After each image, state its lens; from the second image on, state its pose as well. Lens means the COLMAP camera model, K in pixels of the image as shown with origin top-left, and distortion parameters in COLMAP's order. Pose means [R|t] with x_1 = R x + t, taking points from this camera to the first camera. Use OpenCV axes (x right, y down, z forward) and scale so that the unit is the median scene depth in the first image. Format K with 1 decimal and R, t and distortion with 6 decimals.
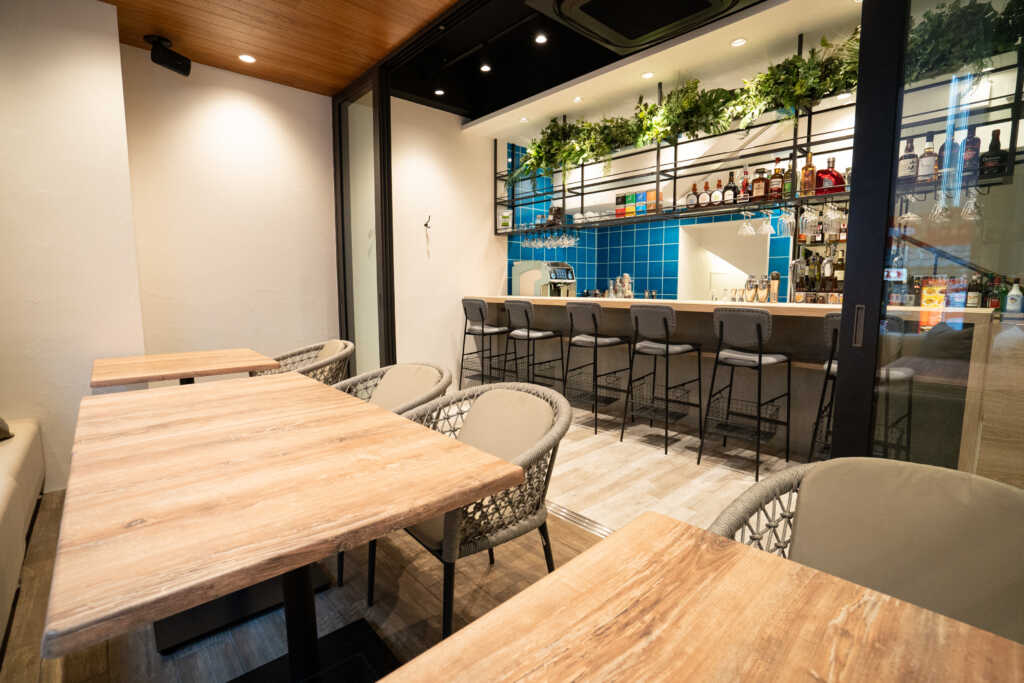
lens RADIAL K [[475.2, 0, 509.5], [0, 475.2, 342.2], [0, 0, 1]] dist [-0.059150, 0.023874]
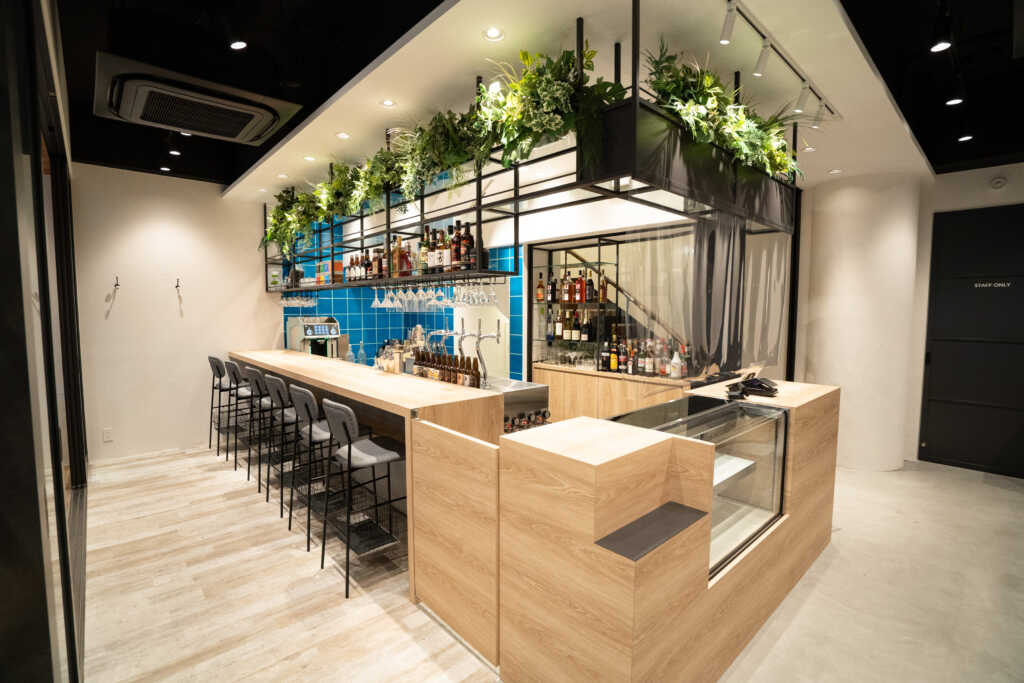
lens RADIAL K [[475.2, 0, 509.5], [0, 475.2, 342.2], [0, 0, 1]] dist [-0.059150, 0.023874]
pose [[0.999971, 0.007027, 0.002789, 0.797333], [-0.006870, 0.998584, -0.052748, -0.098541], [-0.003155, 0.052727, 0.998604, -0.064527]]
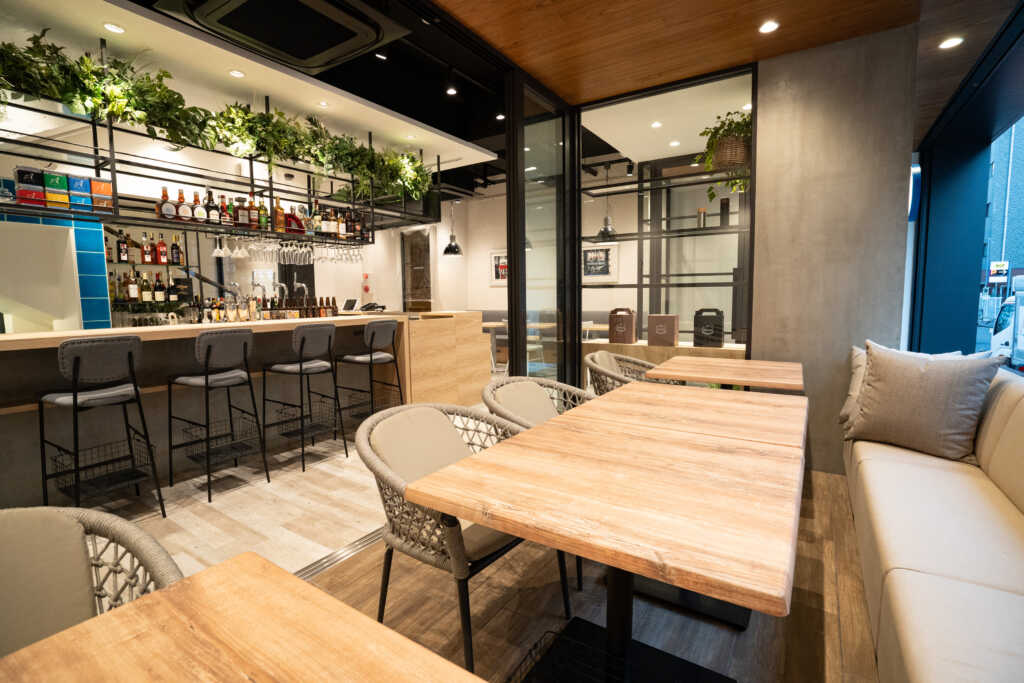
lens RADIAL K [[475.2, 0, 509.5], [0, 475.2, 342.2], [0, 0, 1]] dist [-0.059150, 0.023874]
pose [[-0.257447, -0.084220, 0.962615, -0.646029], [0.133443, 0.983551, 0.121741, -0.087334], [-0.957034, 0.159796, -0.241973, 0.681553]]
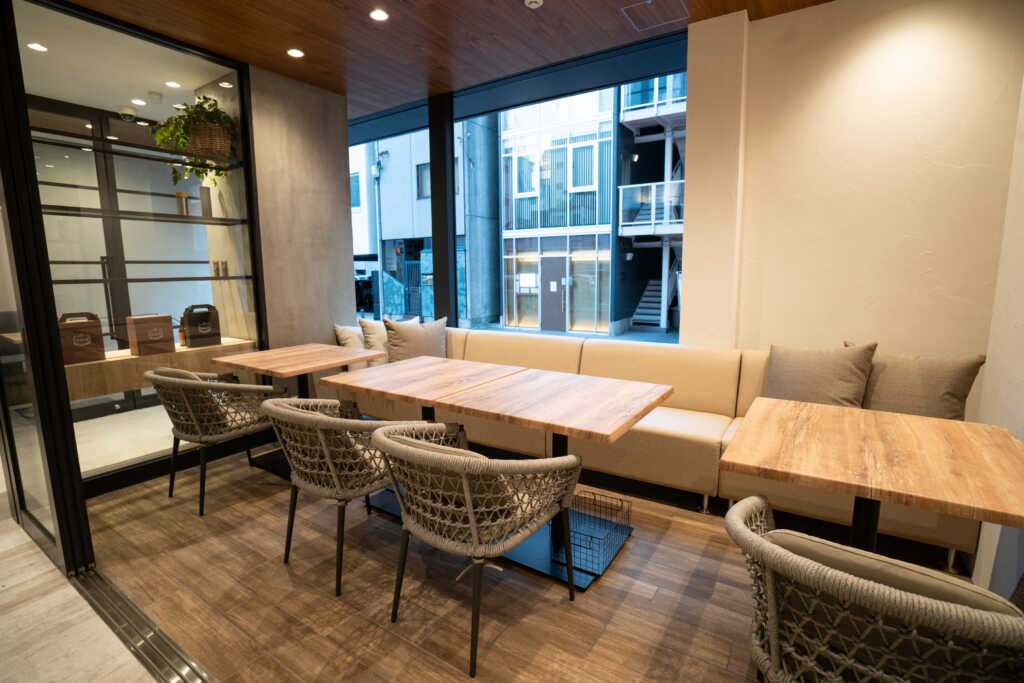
lens RADIAL K [[483.7, 0, 509.4], [0, 483.7, 346.0], [0, 0, 1]] dist [-0.049350, 0.000229]
pose [[-0.965327, 0.052300, -0.255752, -0.083092], [-0.020378, 0.961637, 0.273566, -0.174669], [0.260249, 0.269292, -0.927228, 1.098680]]
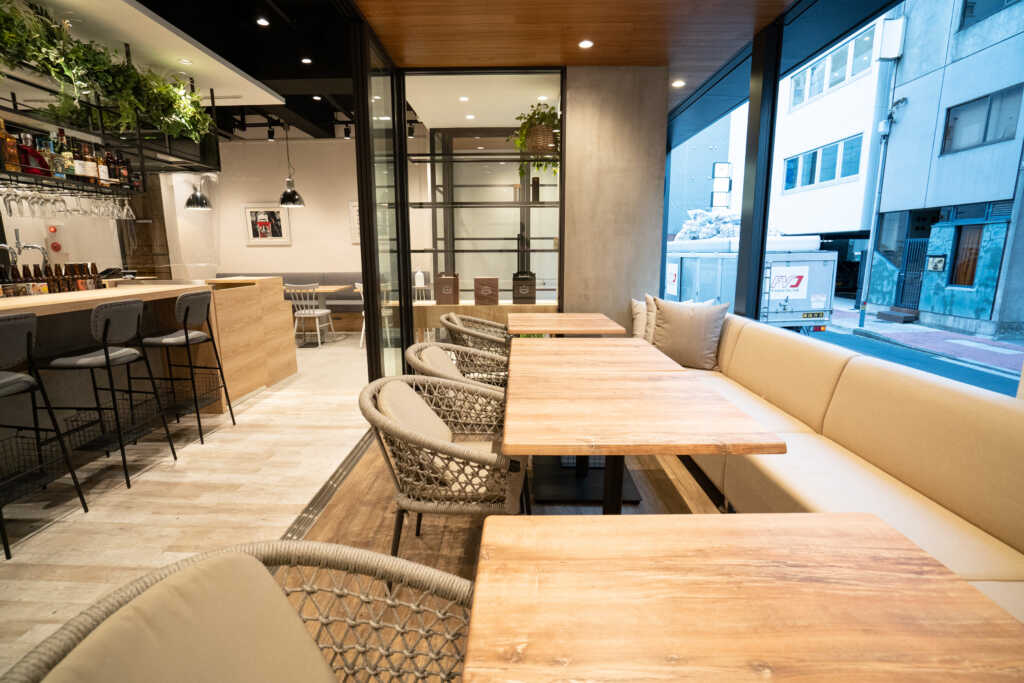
lens RADIAL K [[475.2, 0, 509.5], [0, 475.2, 342.2], [0, 0, 1]] dist [-0.059150, 0.023874]
pose [[-0.737546, -0.121013, 0.664366, -0.563804], [0.090069, 0.957394, 0.274378, -0.143452], [-0.669264, 0.262205, -0.695223, 0.940257]]
